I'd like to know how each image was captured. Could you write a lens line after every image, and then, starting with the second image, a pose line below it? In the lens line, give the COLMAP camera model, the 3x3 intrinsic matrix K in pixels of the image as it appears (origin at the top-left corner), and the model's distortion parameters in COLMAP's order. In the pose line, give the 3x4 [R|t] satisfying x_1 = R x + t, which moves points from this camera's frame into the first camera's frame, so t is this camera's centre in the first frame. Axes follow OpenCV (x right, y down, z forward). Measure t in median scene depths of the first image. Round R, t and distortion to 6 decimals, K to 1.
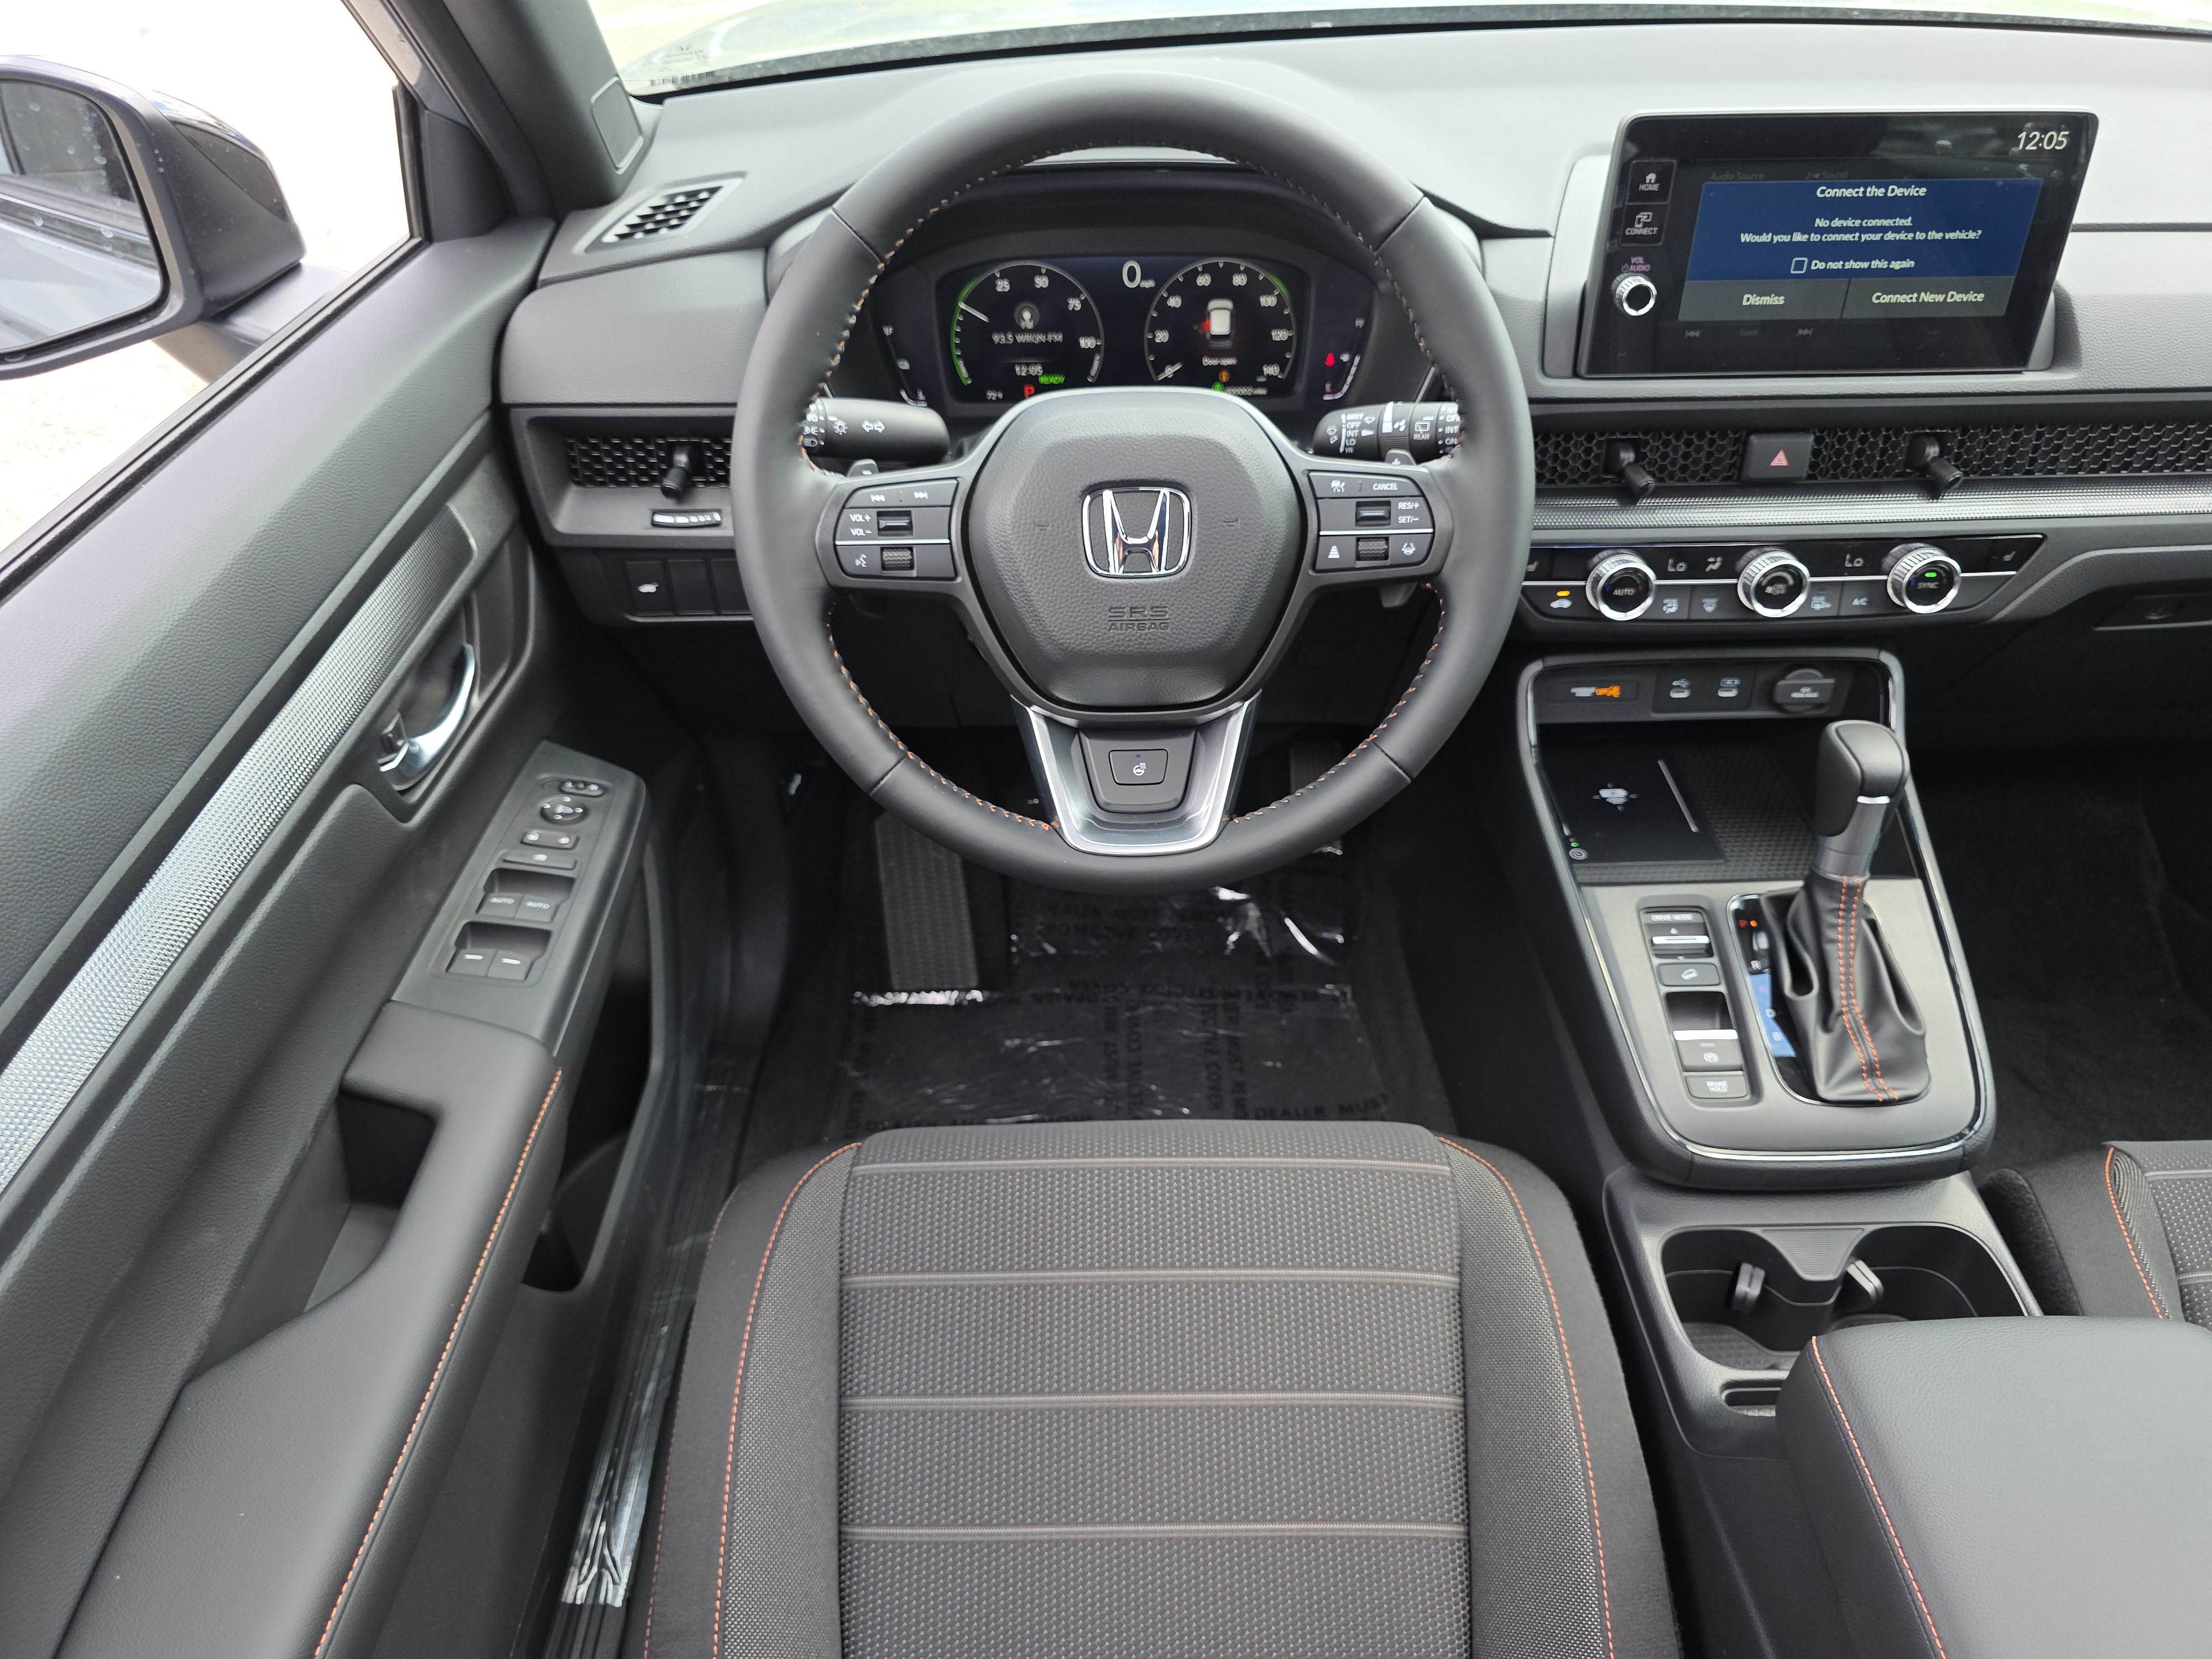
lens RADIAL K [[1504.1, 0, 1121.7], [0, 1504.1, 857.3], [0, 0, 1]] dist [0.028305, -0.034901]
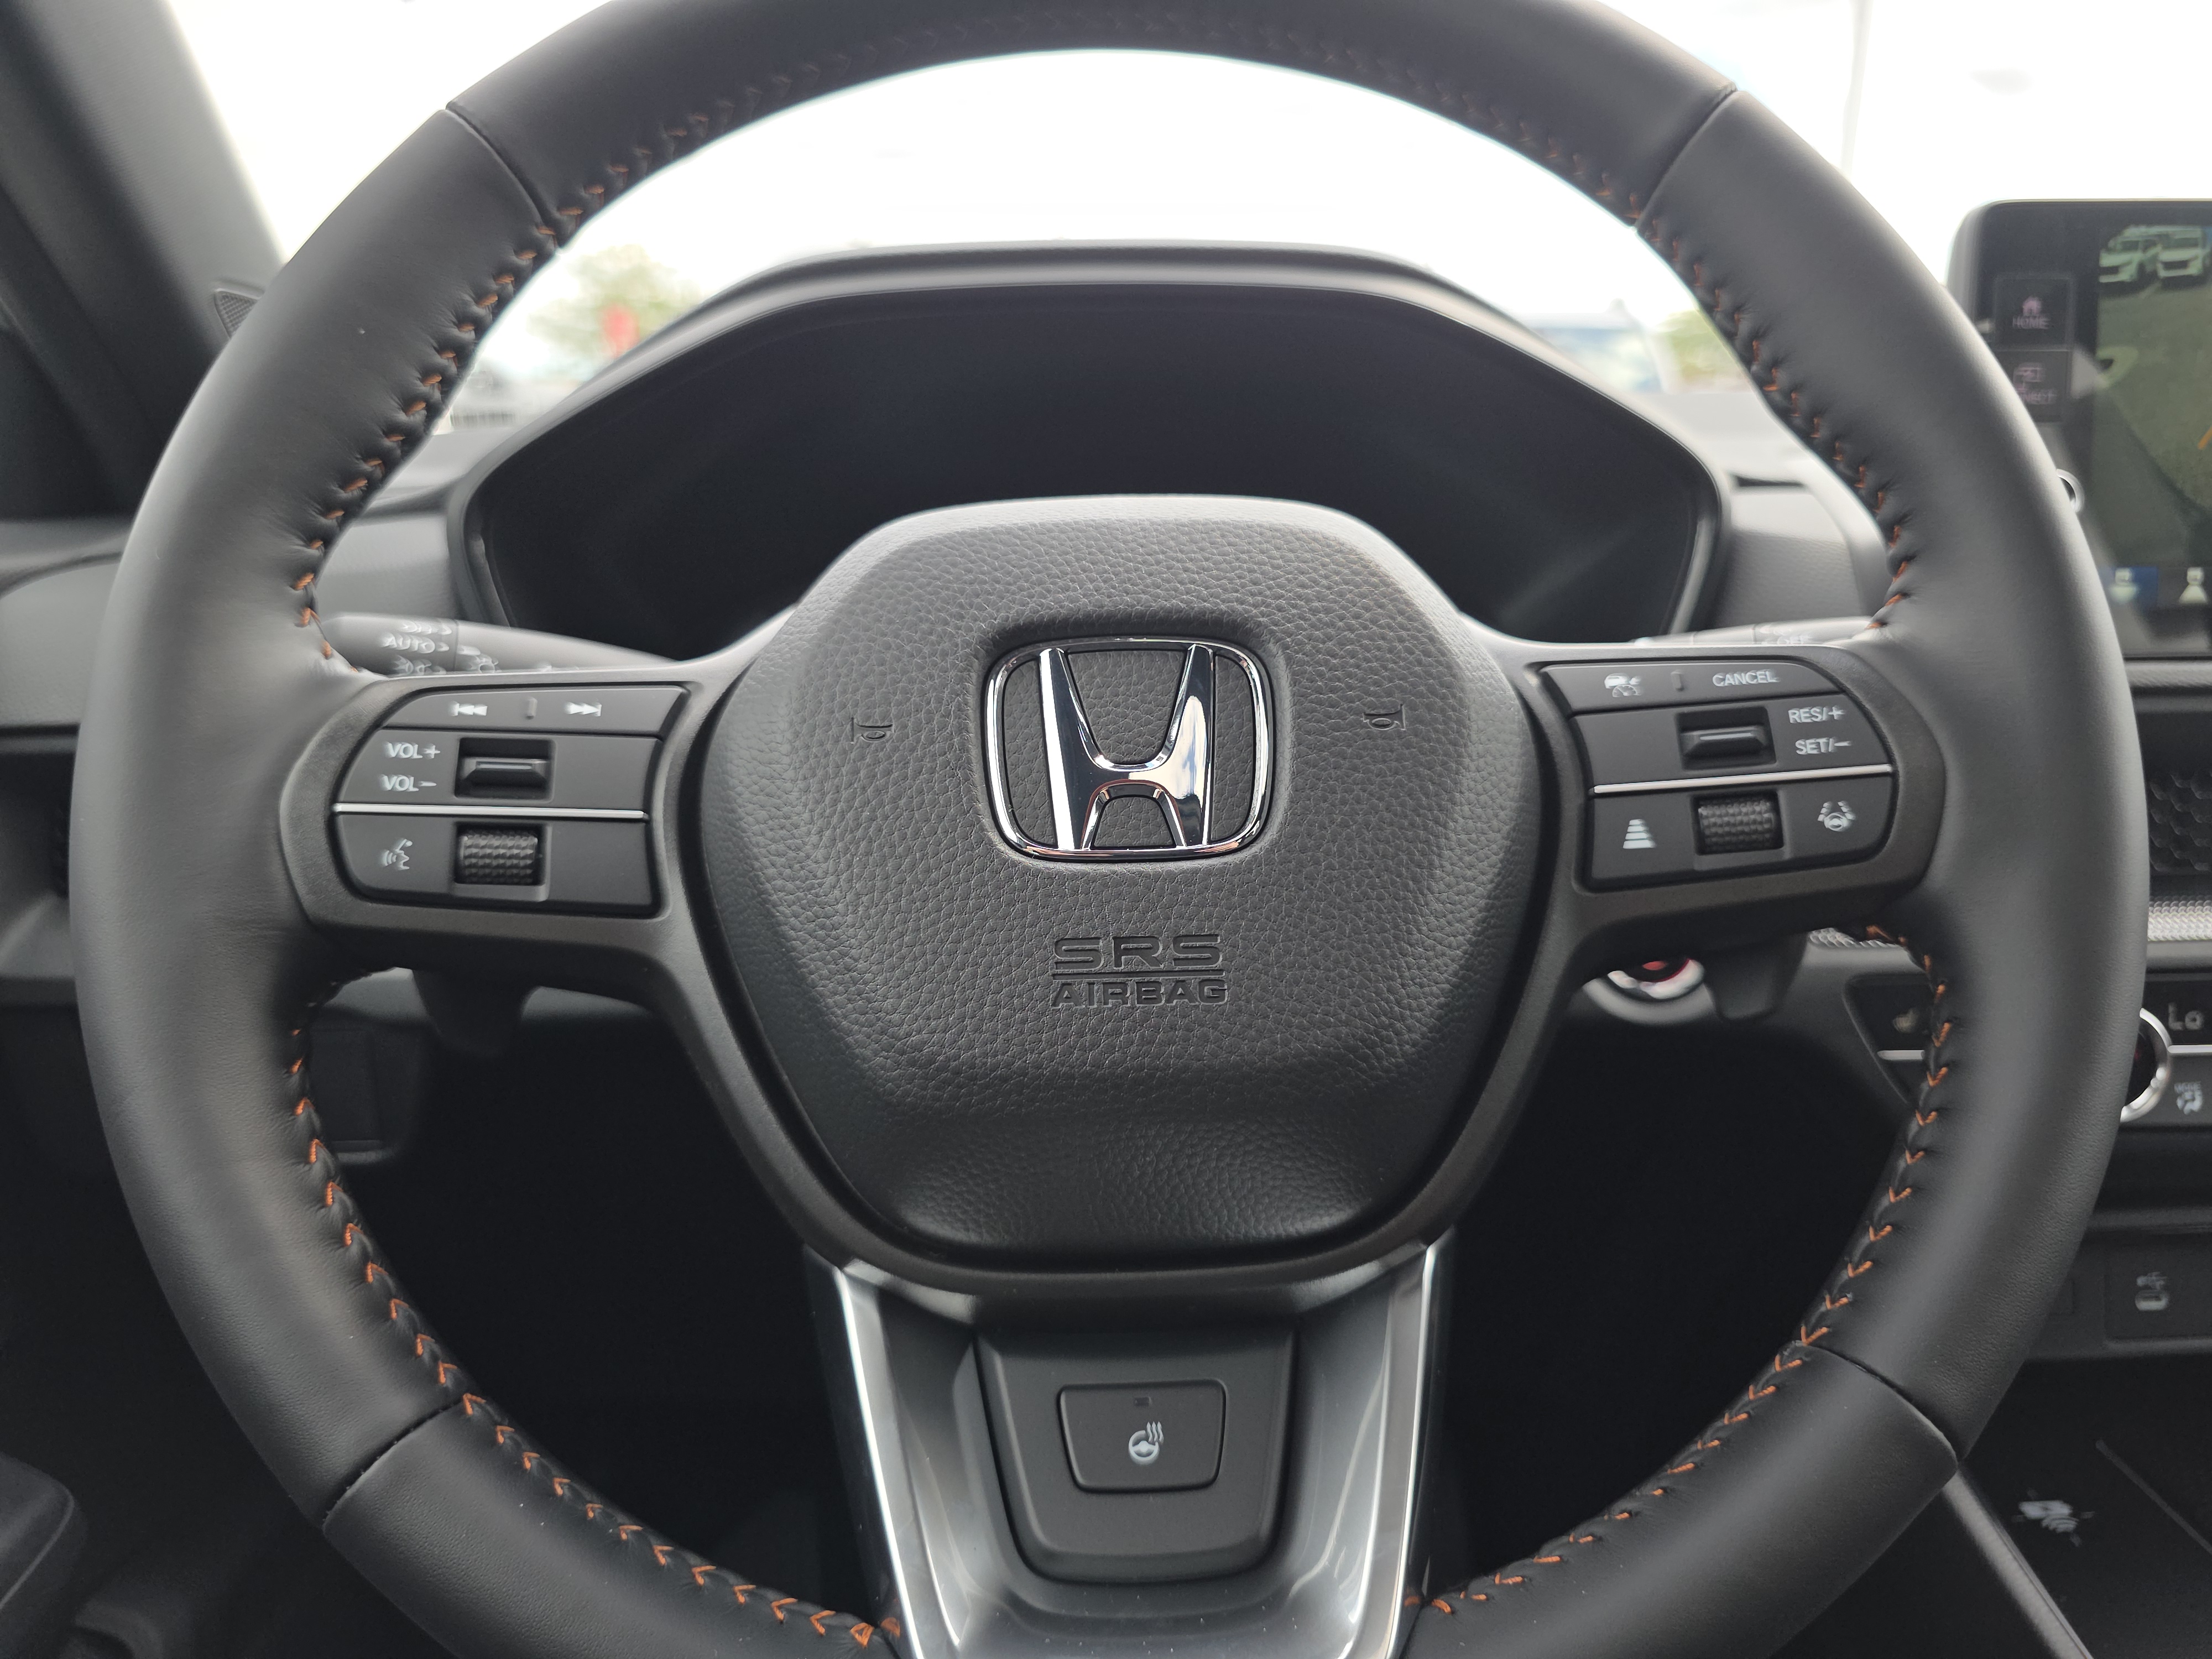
lens RADIAL K [[1504.1, 0, 1089.1], [0, 1504.1, 852.9], [0, 0, 1]] dist [0.028305, -0.034901]
pose [[0.999936, -0.011331, 0.000214, 0.000150], [0.010255, 0.896577, -0.442770, -0.022579], [0.004826, 0.442743, 0.896635, 0.531409]]
